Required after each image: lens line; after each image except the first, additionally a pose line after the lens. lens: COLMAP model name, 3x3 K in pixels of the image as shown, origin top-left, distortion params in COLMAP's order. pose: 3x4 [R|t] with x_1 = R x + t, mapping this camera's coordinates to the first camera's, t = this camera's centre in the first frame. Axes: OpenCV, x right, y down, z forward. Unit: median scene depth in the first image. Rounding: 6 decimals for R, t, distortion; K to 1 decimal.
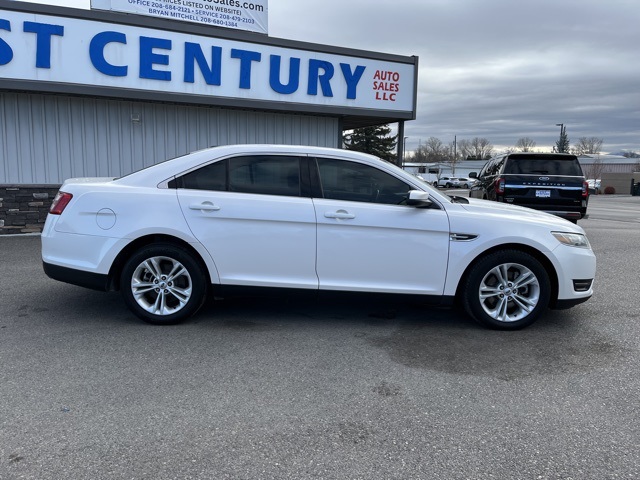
lens RADIAL K [[481.0, 0, 317.2], [0, 481.0, 239.7], [0, 0, 1]] dist [0.074975, -0.105704]
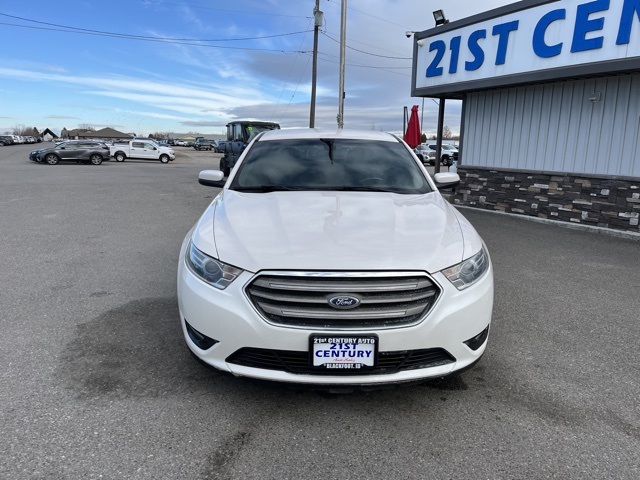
lens RADIAL K [[481.0, 0, 317.2], [0, 481.0, 239.7], [0, 0, 1]] dist [0.074975, -0.105704]
pose [[0.020917, 0.177126, -0.983966, 0.552871], [-0.154827, 0.972882, 0.171839, -0.077741], [0.987720, 0.148751, 0.047774, 0.532366]]
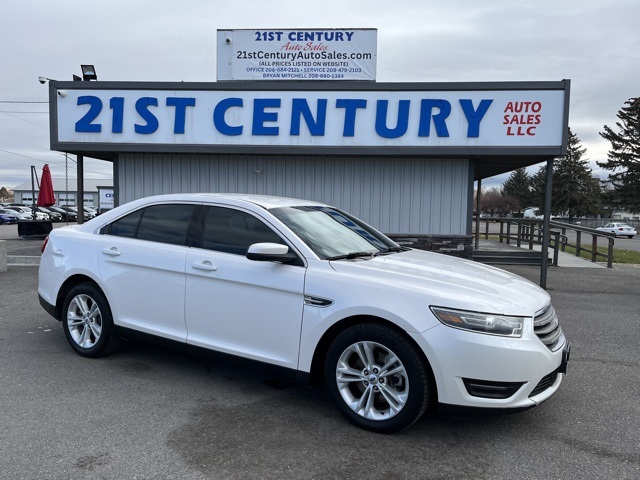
lens RADIAL K [[482.0, 0, 315.6], [0, 482.0, 243.1], [0, 0, 1]] dist [0.075162, -0.099133]
pose [[0.865315, 0.032624, -0.500166, 0.319857], [-0.074662, 0.995136, -0.064260, -0.023204], [0.495637, 0.092948, 0.863542, 0.127995]]
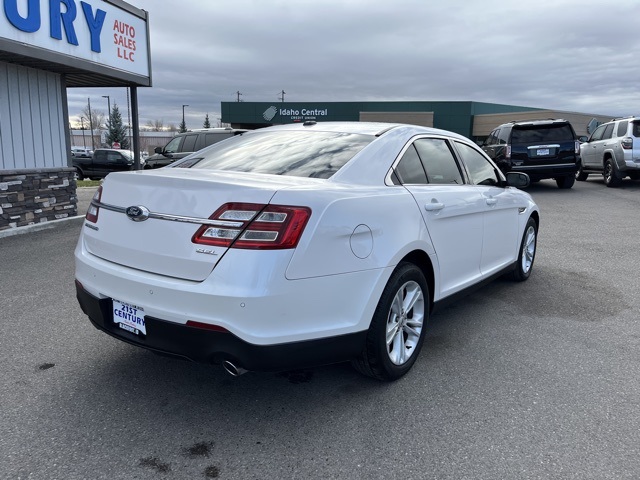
lens RADIAL K [[481.0, 0, 317.2], [0, 481.0, 239.7], [0, 0, 1]] dist [0.074975, -0.105704]
pose [[0.599266, -0.152568, 0.785877, -0.433537], [0.107084, 0.988127, 0.110175, -0.054125], [-0.793356, 0.018131, 0.608488, 0.308378]]
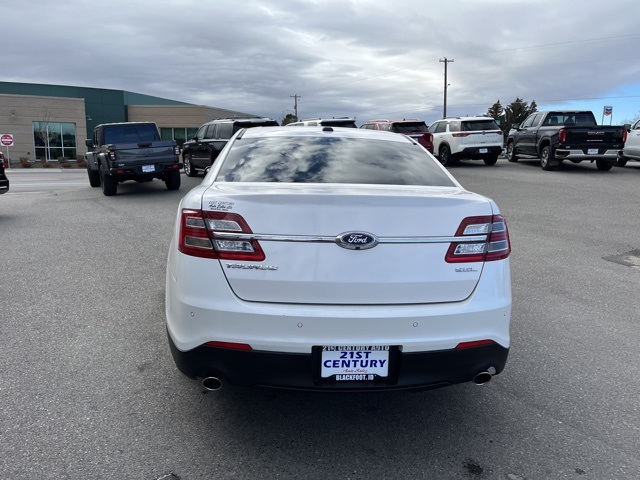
lens RADIAL K [[483.9, 0, 305.9], [0, 483.9, 236.8], [0, 0, 1]] dist [0.074514, -0.108787]
pose [[-0.080413, -0.199289, 0.976636, -0.502370], [0.119764, 0.970779, 0.207955, -0.102978], [-0.989540, 0.133688, -0.054195, 0.594824]]
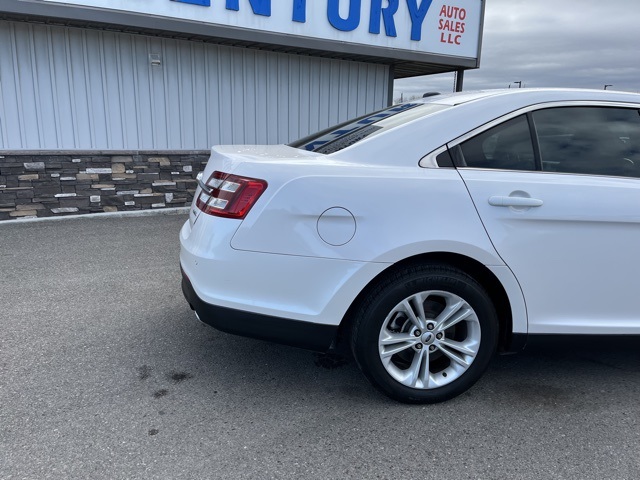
lens RADIAL K [[482.0, 0, 315.6], [0, 482.0, 243.1], [0, 0, 1]] dist [0.075162, -0.099133]
pose [[0.992412, -0.028628, 0.119576, -0.239738], [0.017821, 0.995738, 0.090484, -0.033554], [-0.121656, -0.087667, 0.988693, 0.212664]]
